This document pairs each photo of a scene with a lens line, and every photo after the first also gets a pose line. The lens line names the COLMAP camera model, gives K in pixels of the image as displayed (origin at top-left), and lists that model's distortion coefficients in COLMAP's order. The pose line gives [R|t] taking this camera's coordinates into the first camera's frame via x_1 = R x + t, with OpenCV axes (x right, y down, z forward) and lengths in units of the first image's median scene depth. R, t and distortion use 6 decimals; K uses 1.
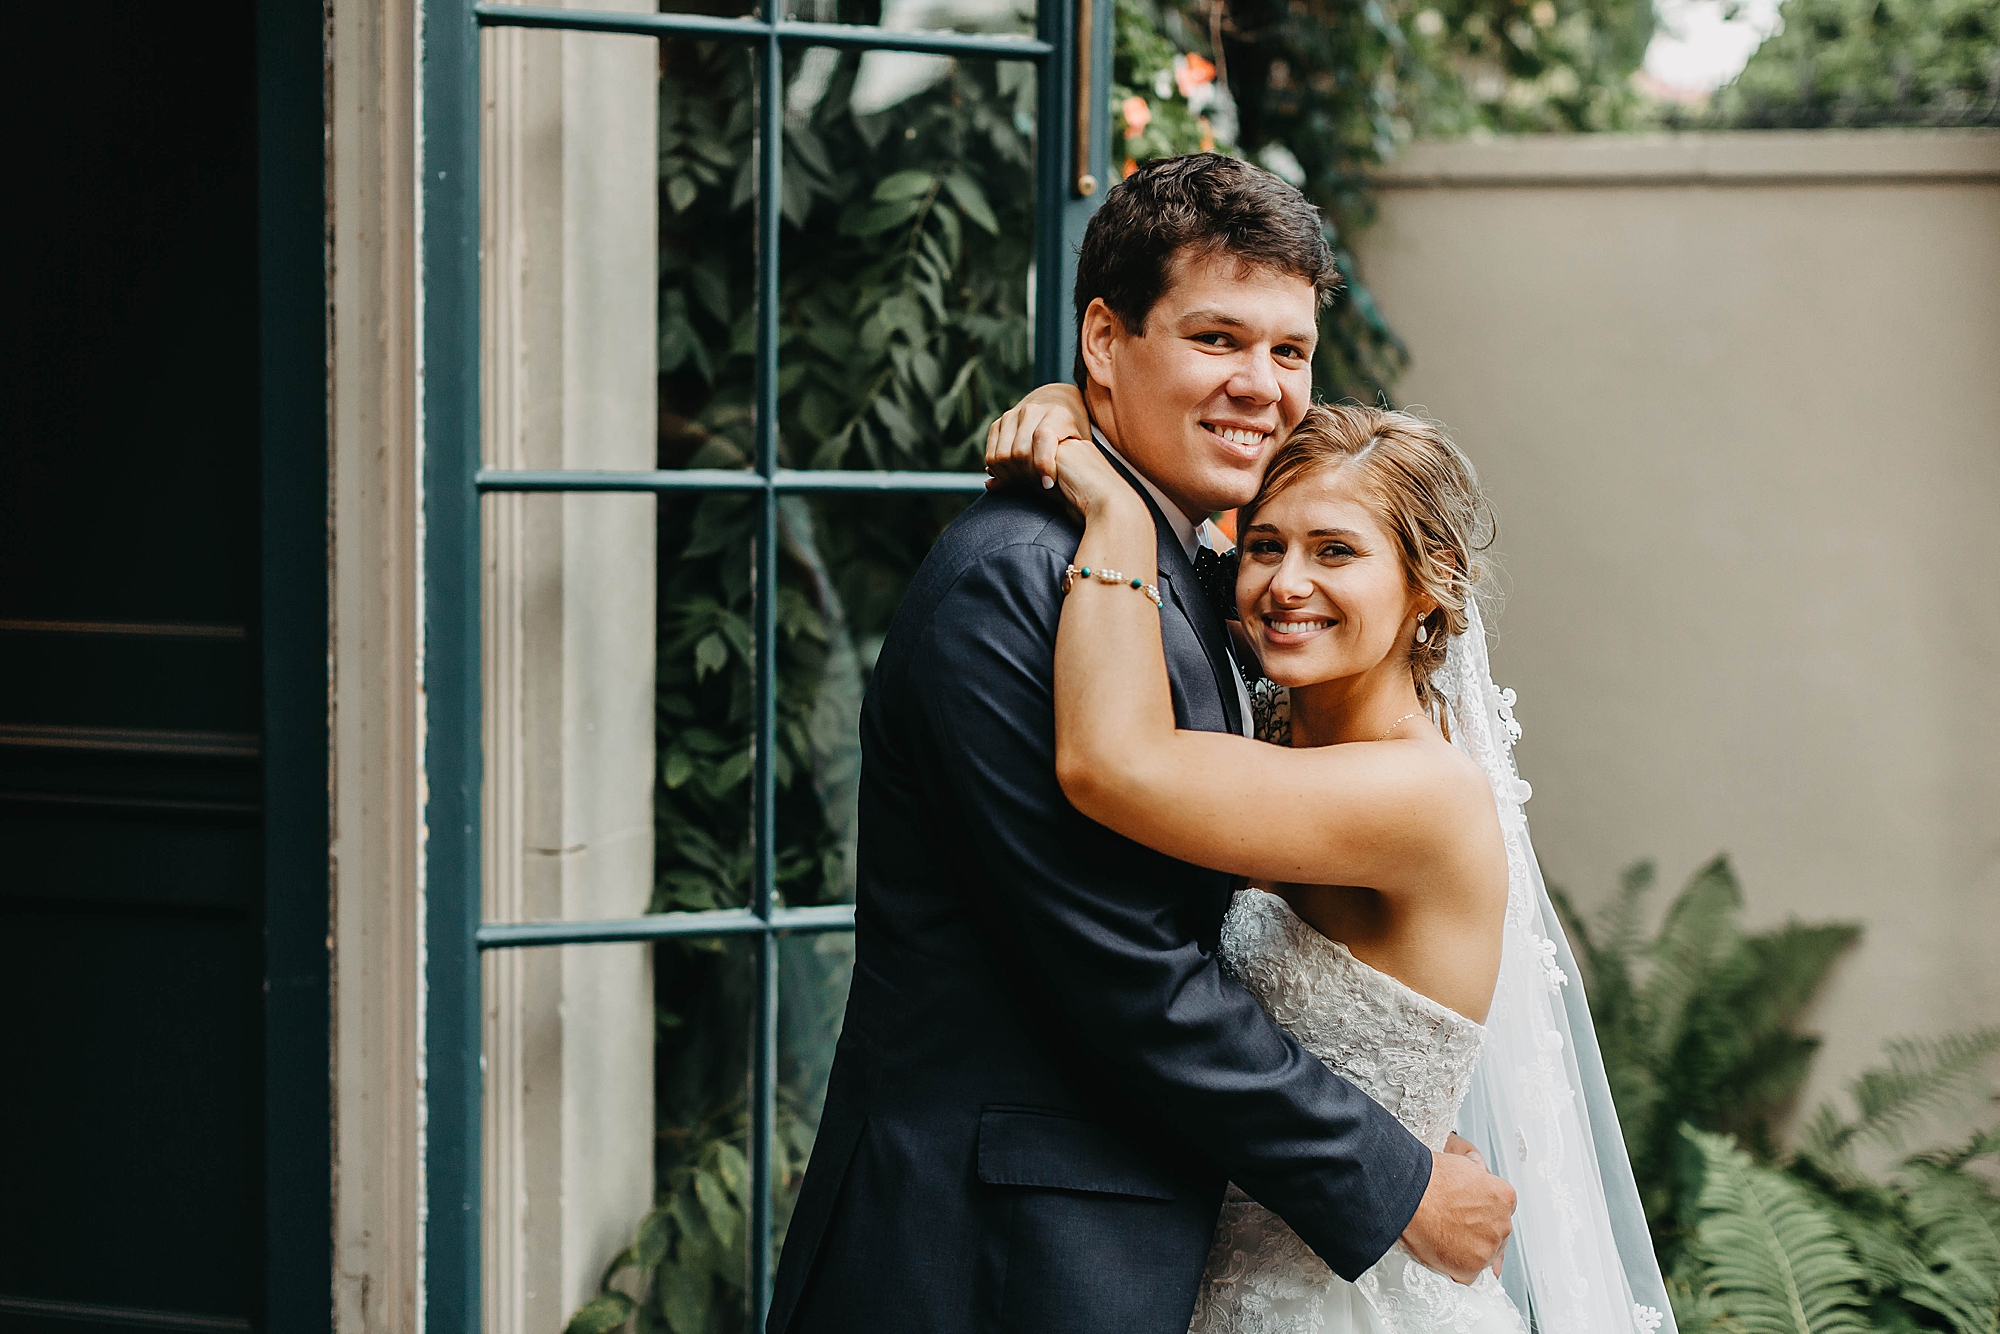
lens RADIAL K [[2413.1, 0, 1077.0], [0, 2413.1, 664.9], [0, 0, 1]] dist [-0.025694, 0.014106]
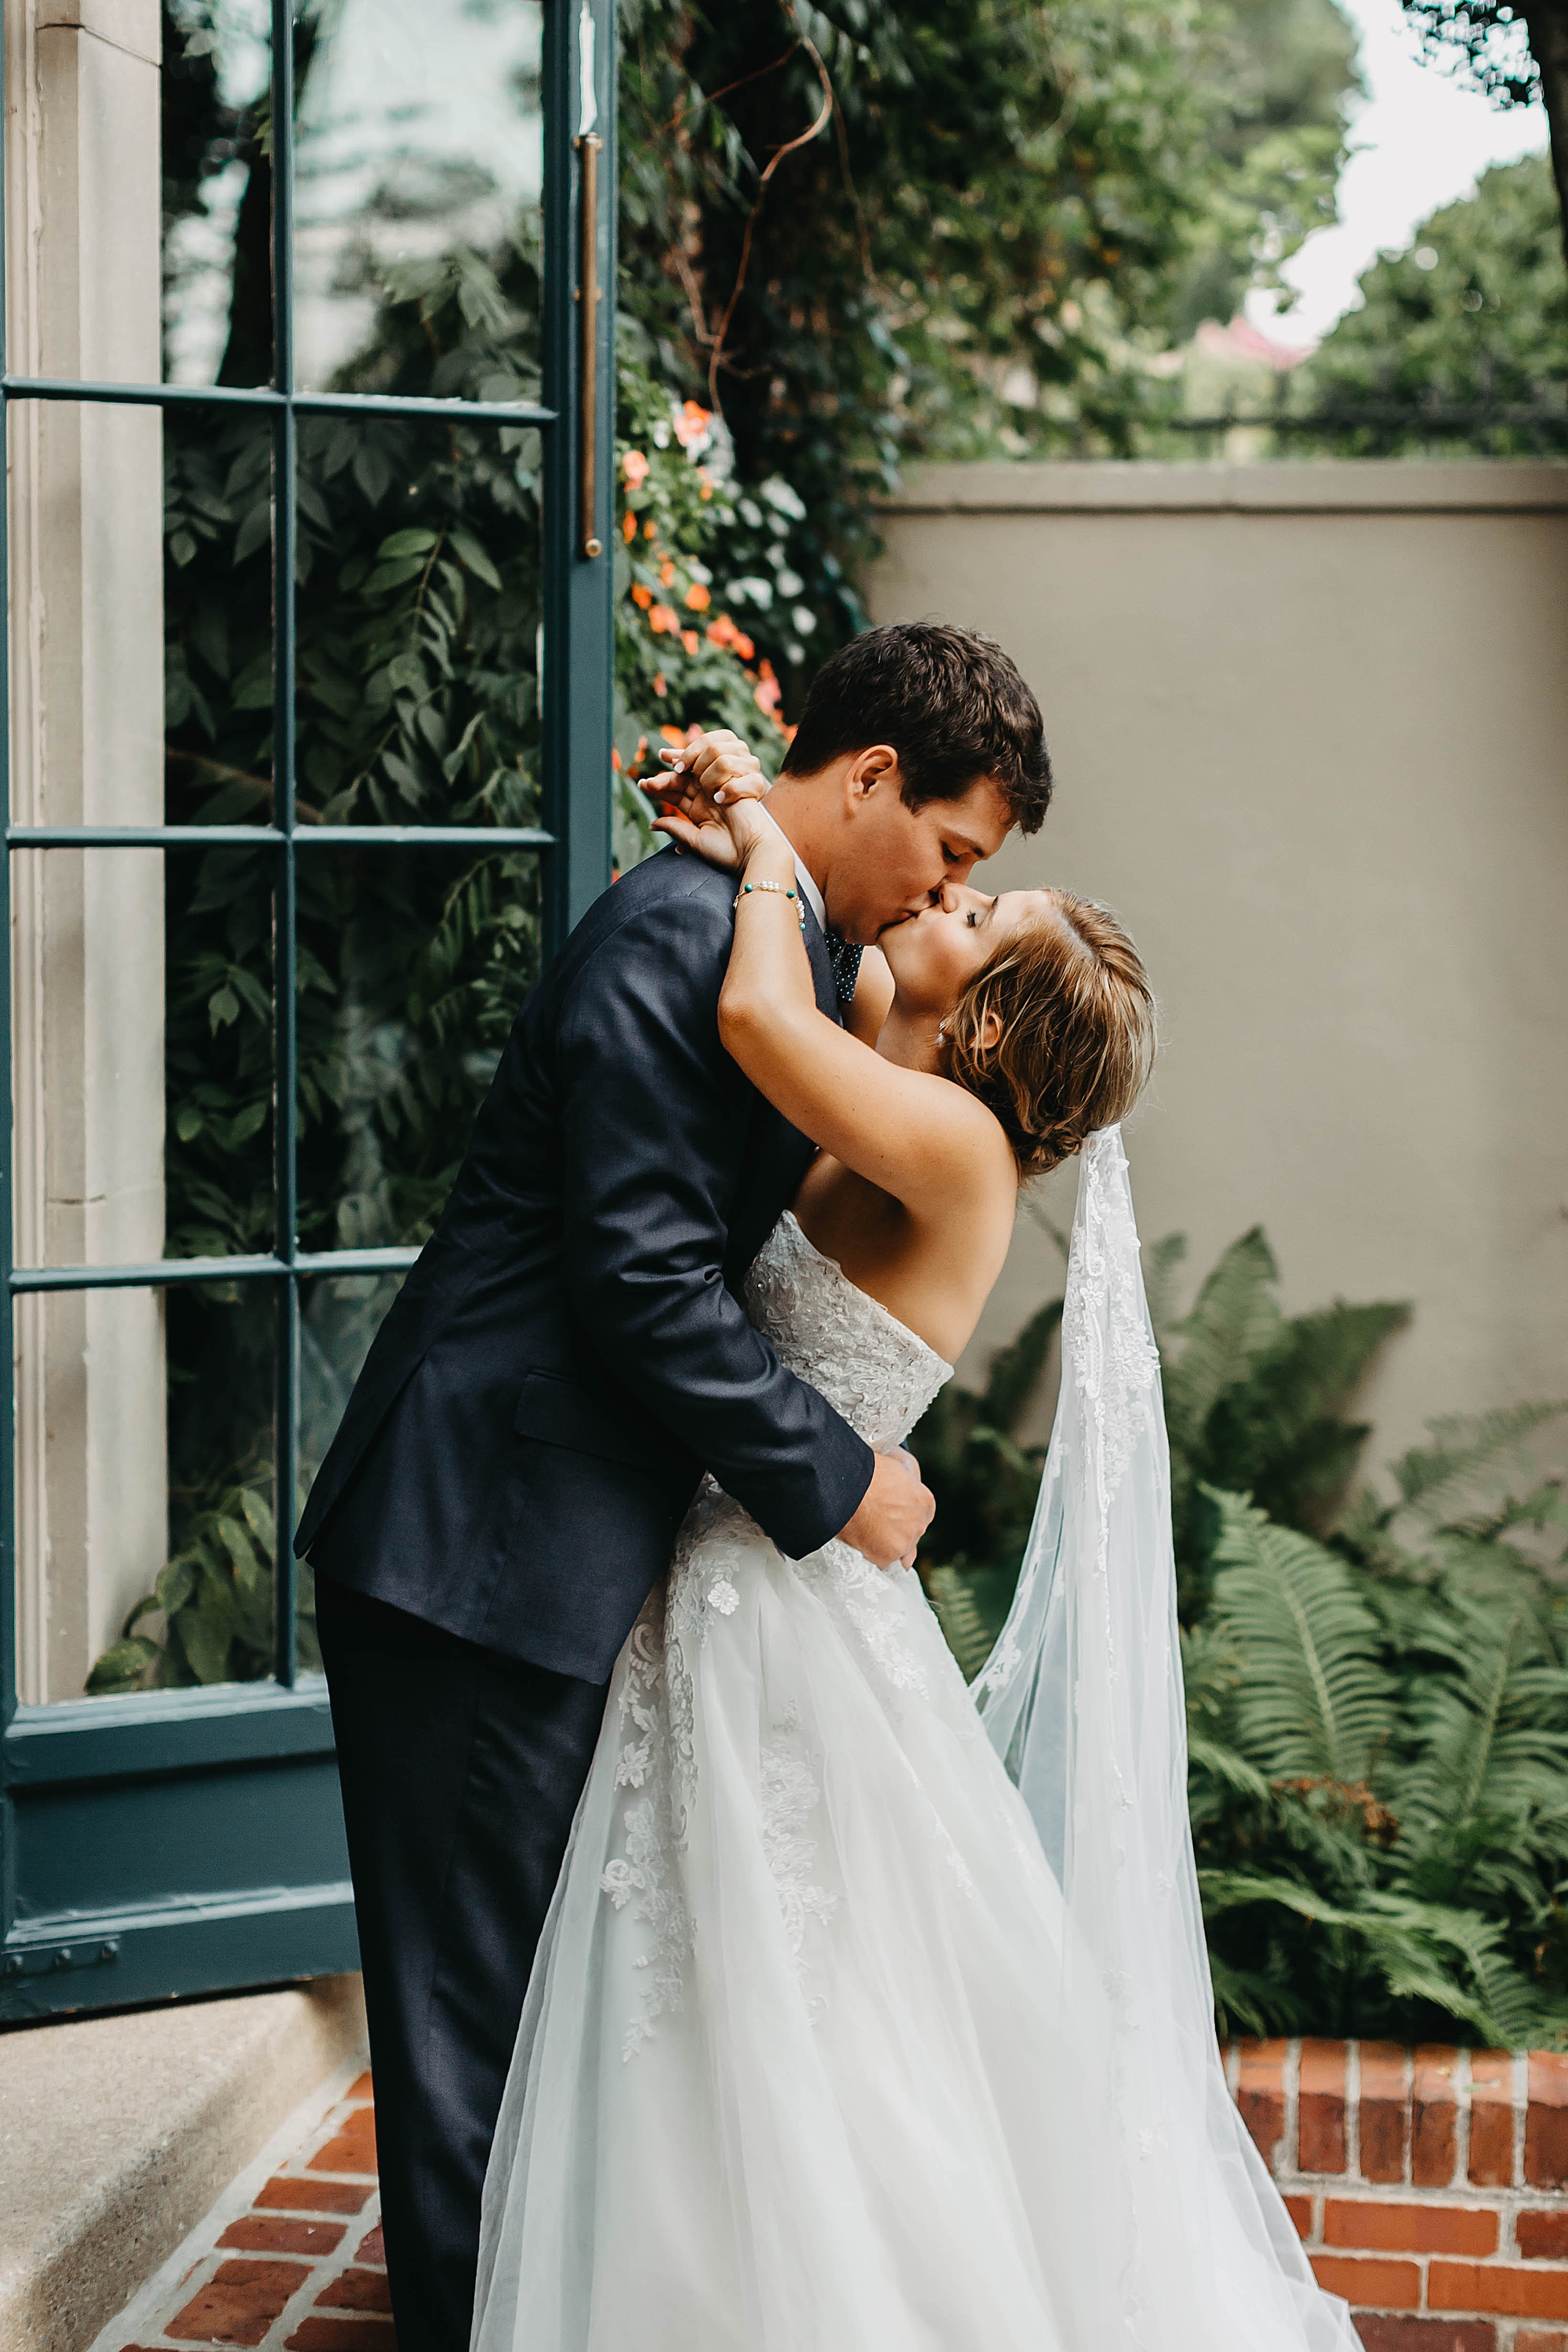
lens RADIAL K [[2837.8, 0, 784.1], [0, 2837.8, 1022.4], [0, 0, 1]] dist [-0.025694, 0.014106]
pose [[0.996567, -0.012335, 0.081871, -0.014459], [0.013242, 0.999857, -0.010548, 0.016602], [-0.081729, 0.011596, 0.996587, -0.193343]]
